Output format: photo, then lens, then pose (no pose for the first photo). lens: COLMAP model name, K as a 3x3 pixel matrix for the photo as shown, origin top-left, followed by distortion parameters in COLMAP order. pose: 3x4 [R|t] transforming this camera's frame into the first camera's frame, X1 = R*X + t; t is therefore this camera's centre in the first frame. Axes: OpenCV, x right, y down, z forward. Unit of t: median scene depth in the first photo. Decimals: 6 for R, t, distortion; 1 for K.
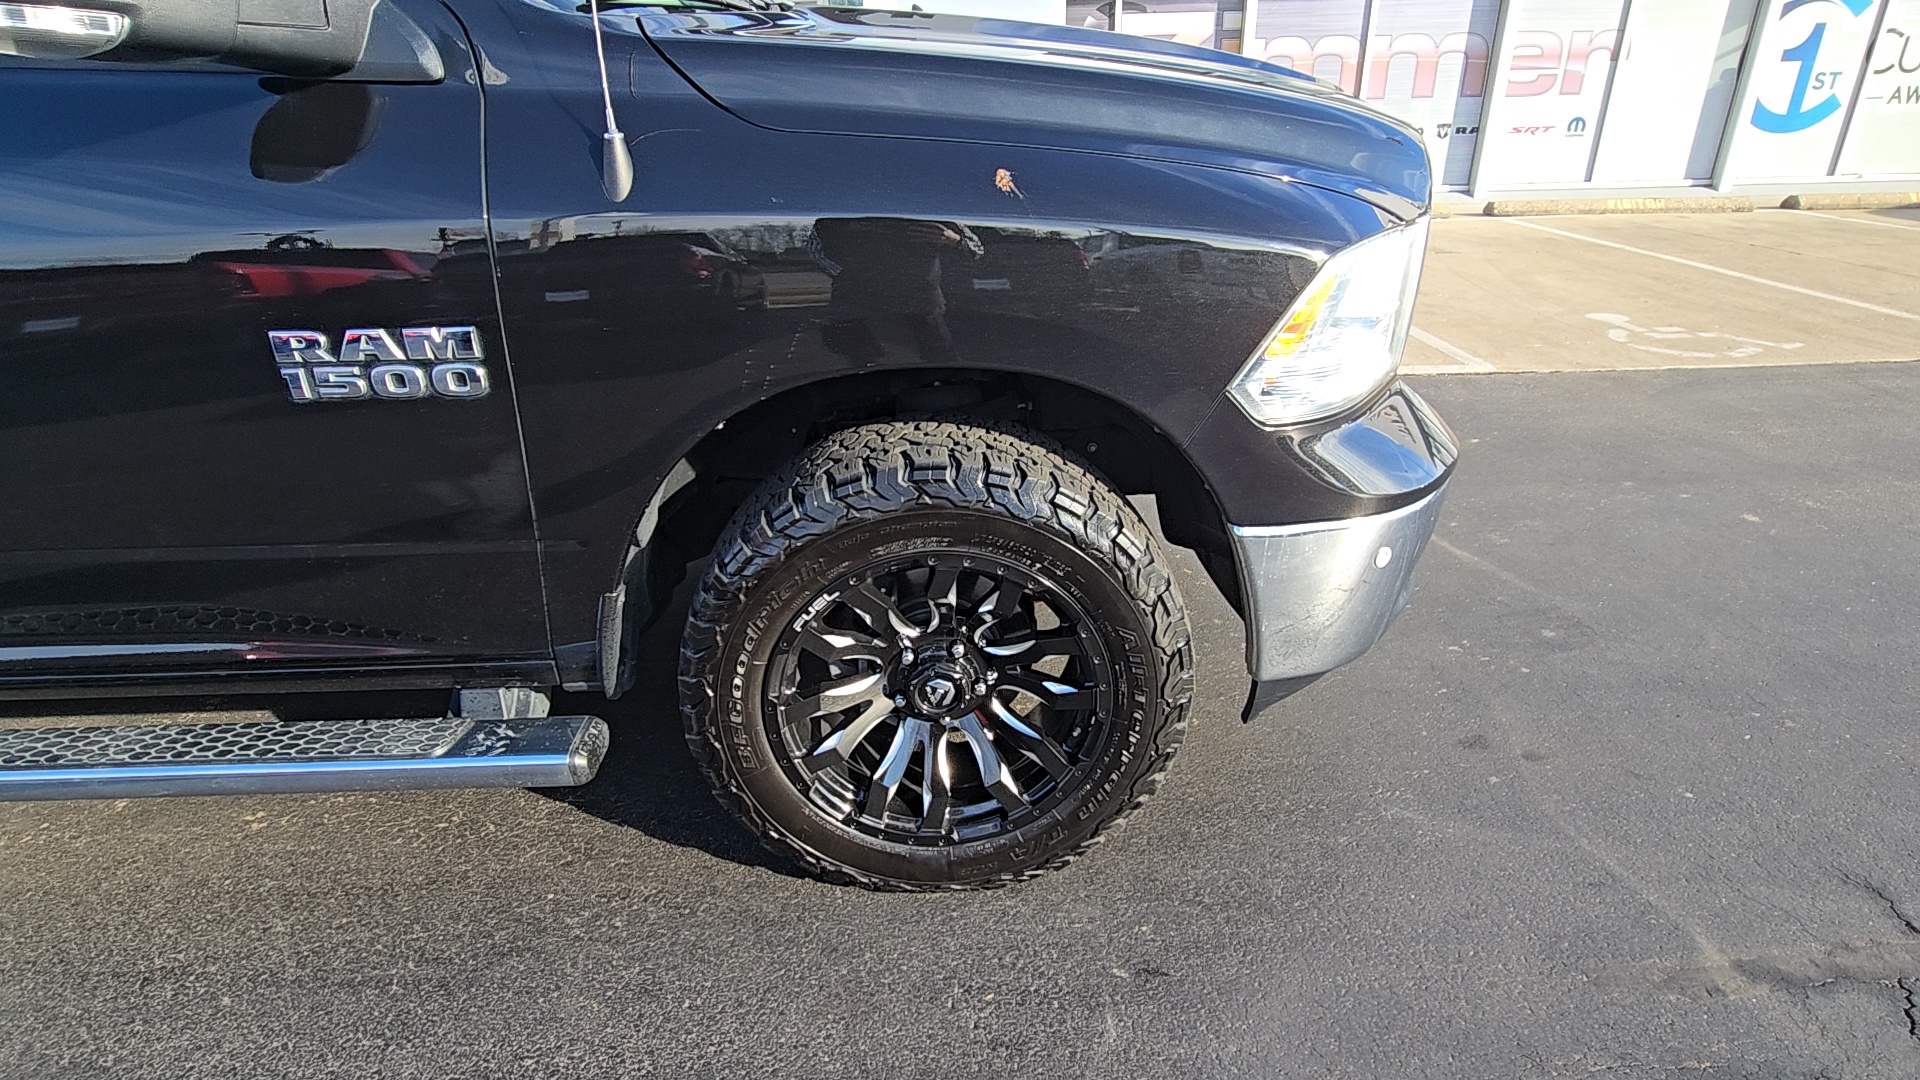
lens RADIAL K [[969.1, 0, 960.4], [0, 969.1, 535.5], [0, 0, 1]] dist [0.002660, -0.001911]
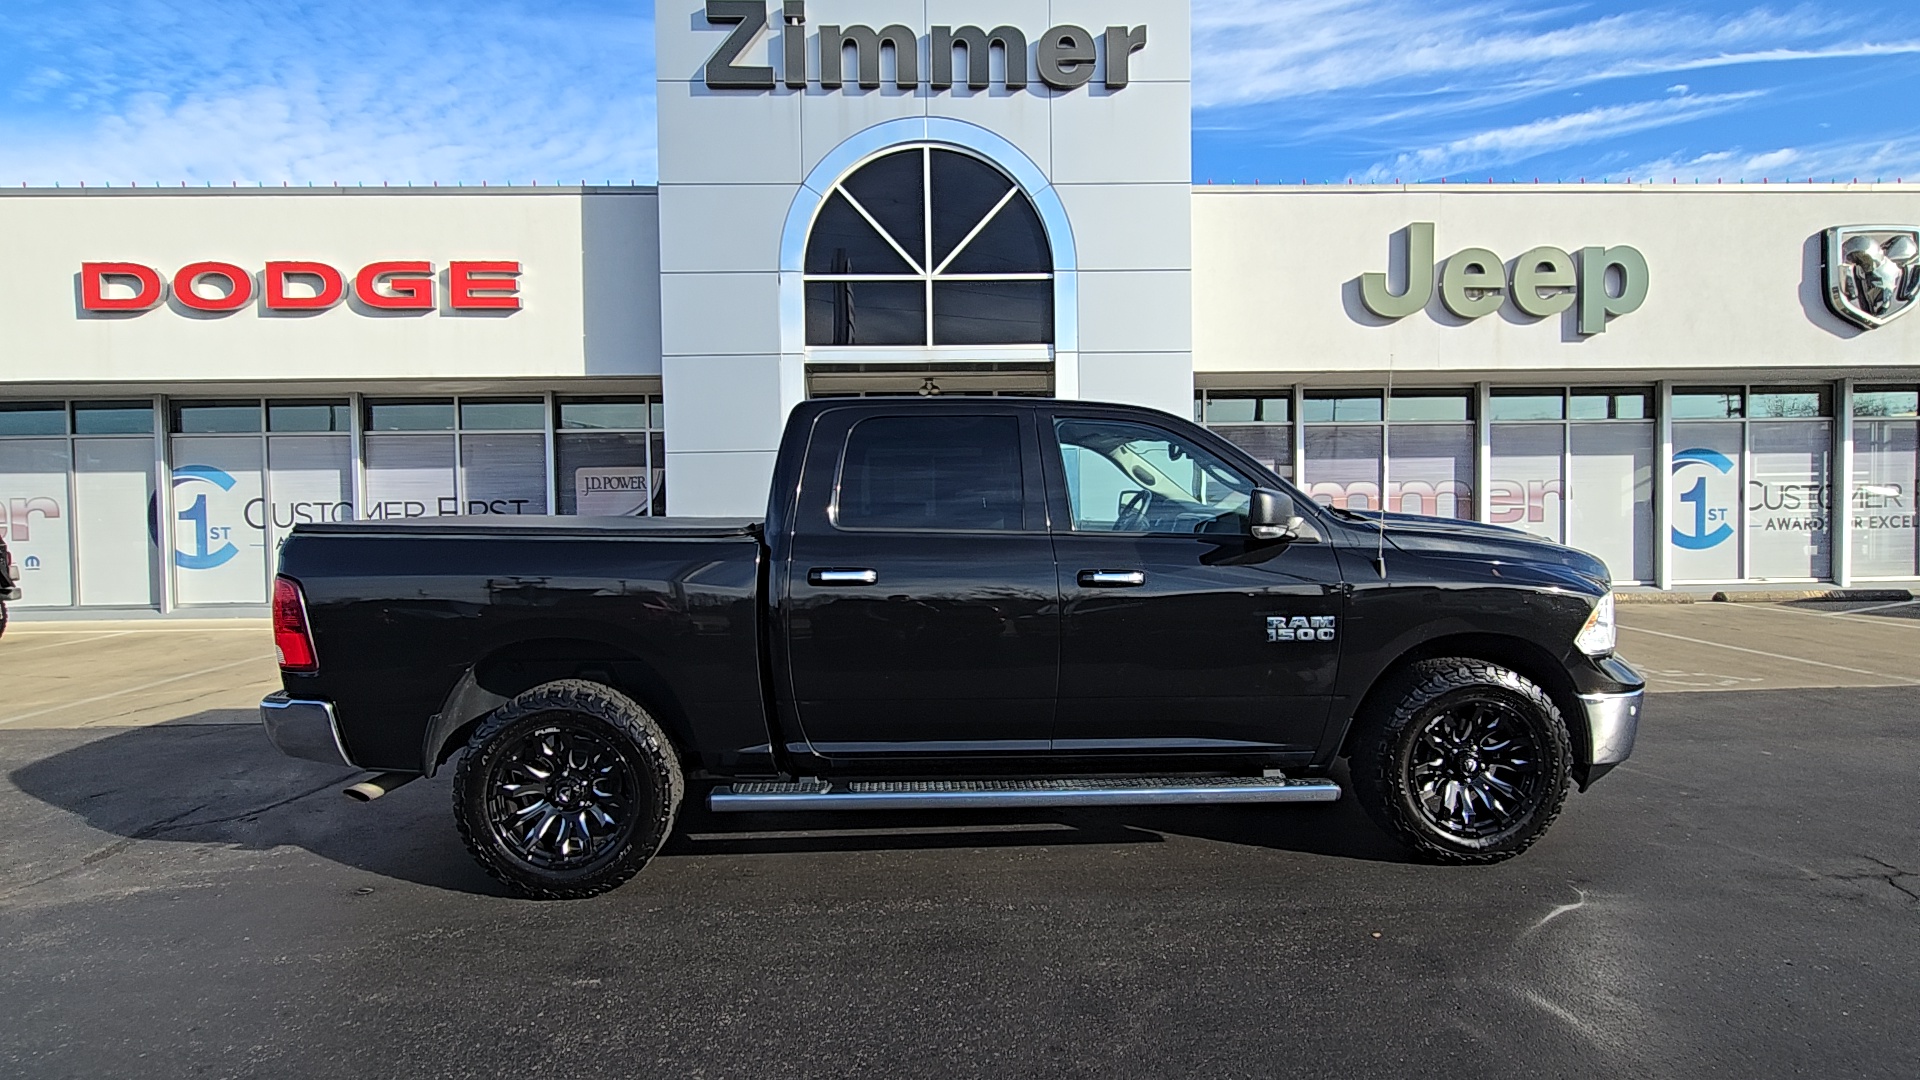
lens RADIAL K [[969.1, 0, 943.8], [0, 969.1, 535.7], [0, 0, 1]] dist [0.002660, -0.001911]
pose [[0.999831, 0.010115, 0.015320, -0.533879], [-0.003457, 0.923320, -0.384016, 0.218004], [-0.018030, 0.383898, 0.923199, -0.568213]]
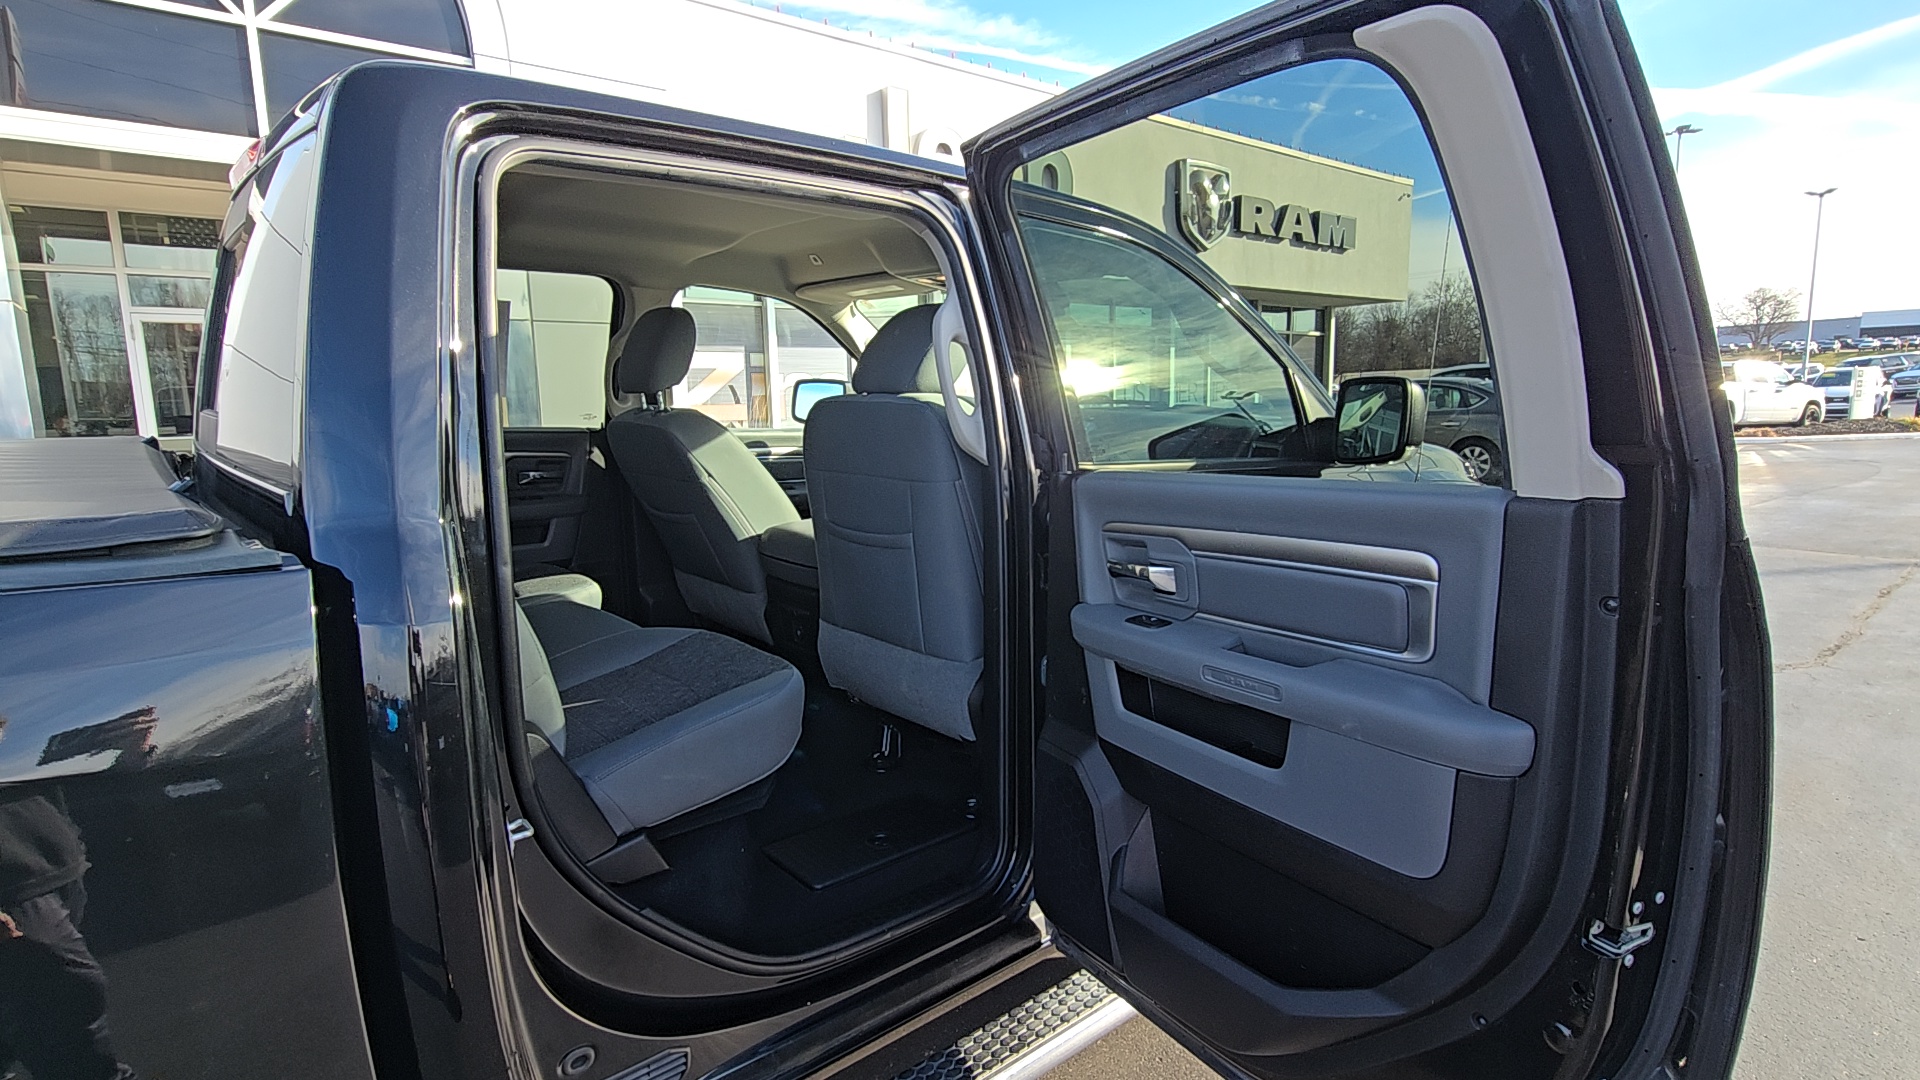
lens RADIAL K [[969.1, 0, 949.8], [0, 969.1, 546.2], [0, 0, 1]] dist [0.002660, -0.001911]
pose [[0.779573, -0.086580, 0.620299, -0.708623], [0.253861, 0.949076, -0.186574, -0.032216], [-0.572557, 0.302918, 0.761853, -0.019381]]
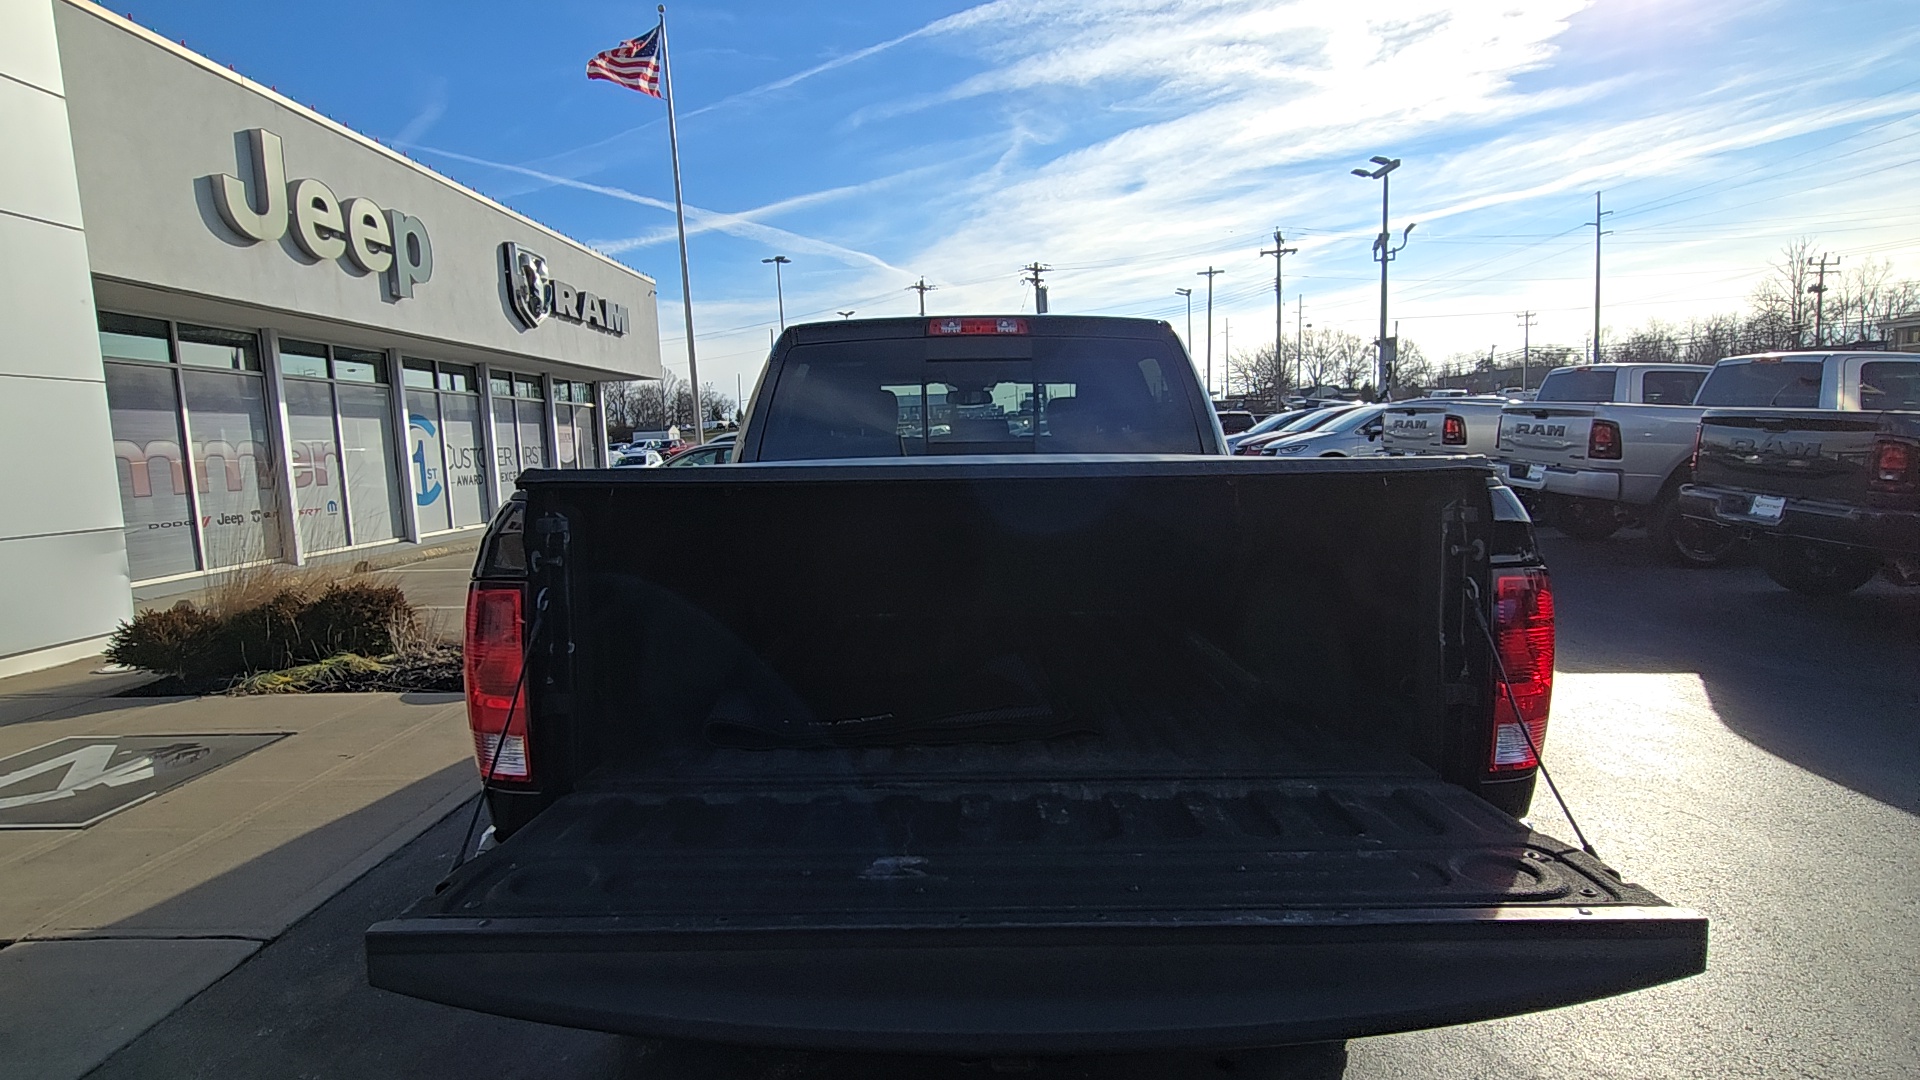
lens RADIAL K [[969.1, 0, 949.8], [0, 969.1, 542.2], [0, 0, 1]] dist [0.002660, -0.001911]
pose [[0.042417, -0.081602, 0.995762, -1.480969], [0.437090, 0.897738, 0.054950, -0.208049], [-0.898417, 0.432906, 0.073746, 0.417981]]
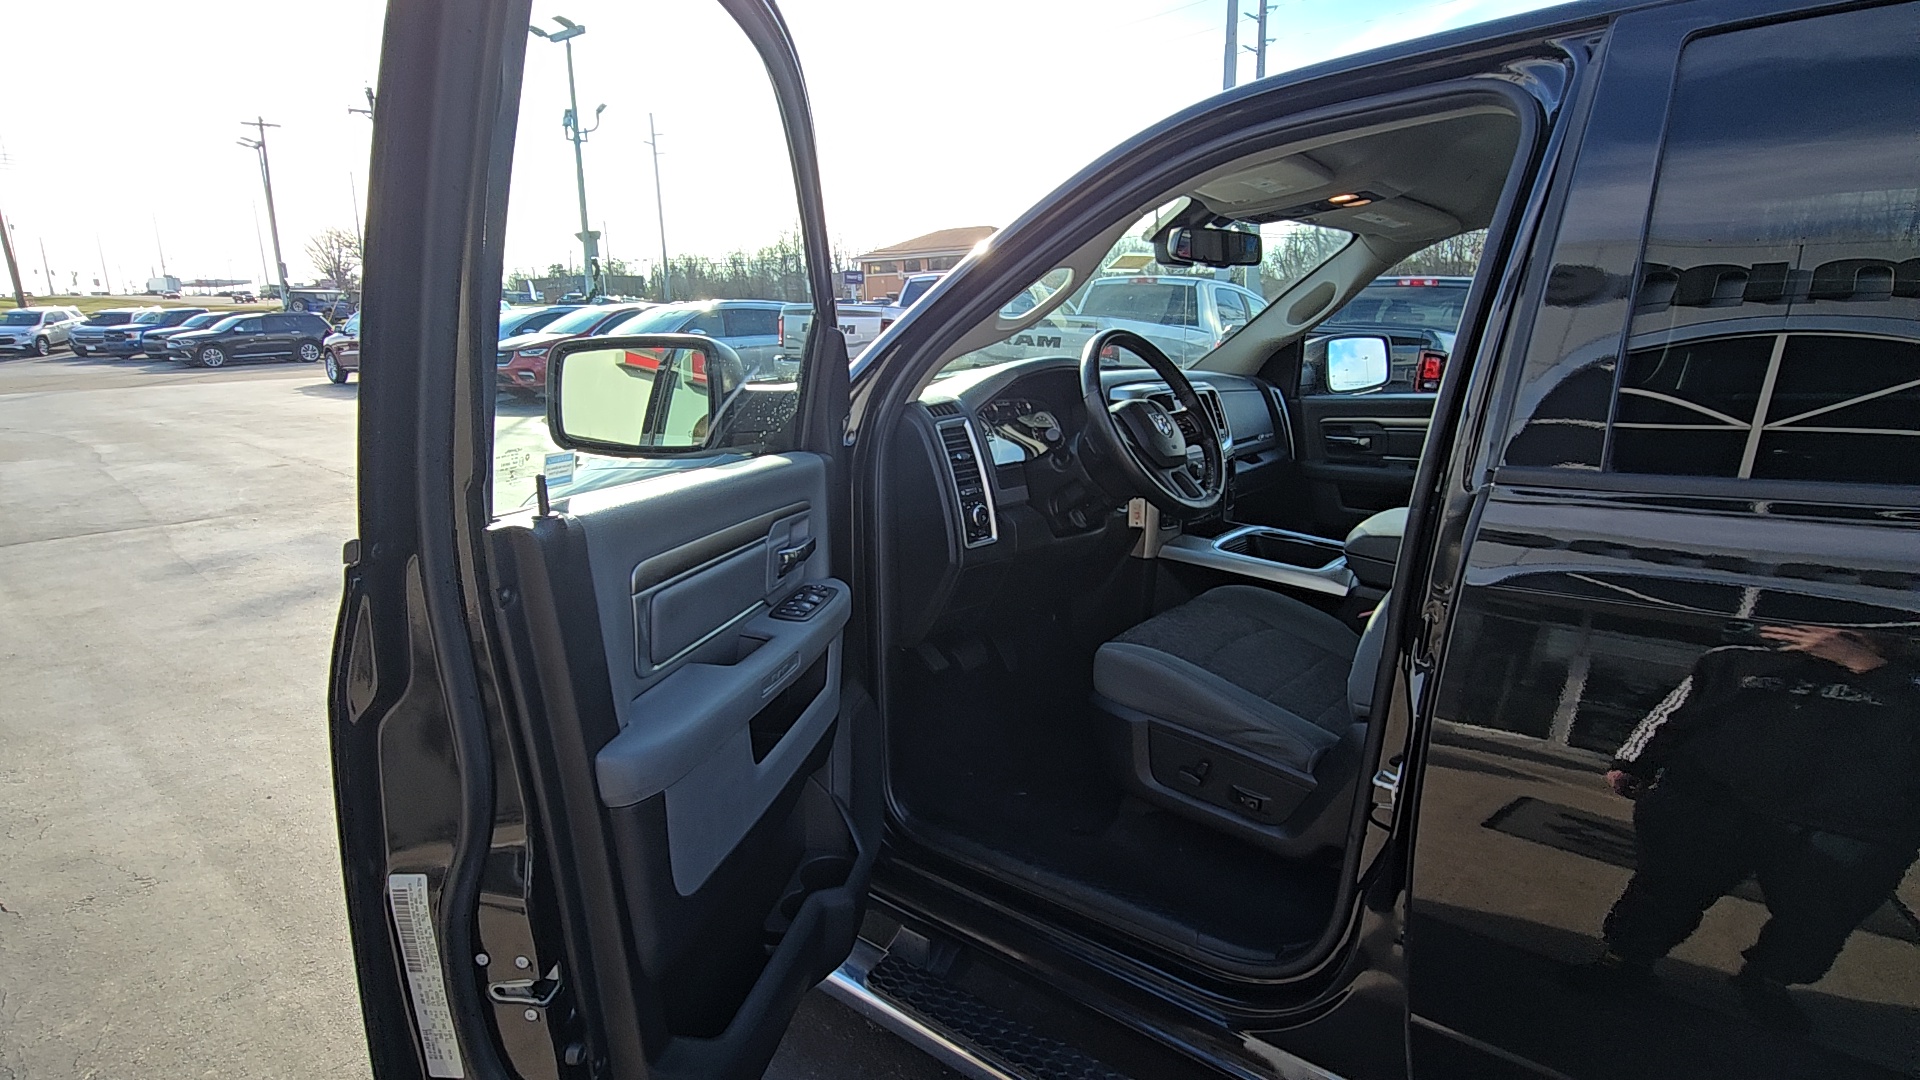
lens RADIAL K [[969.1, 0, 949.4], [0, 969.1, 543.3], [0, 0, 1]] dist [0.002660, -0.001911]
pose [[-0.748734, -0.115649, 0.652704, -0.534186], [0.296963, 0.821803, 0.486265, -0.445330], [-0.592630, 0.557912, -0.580968, 0.853121]]
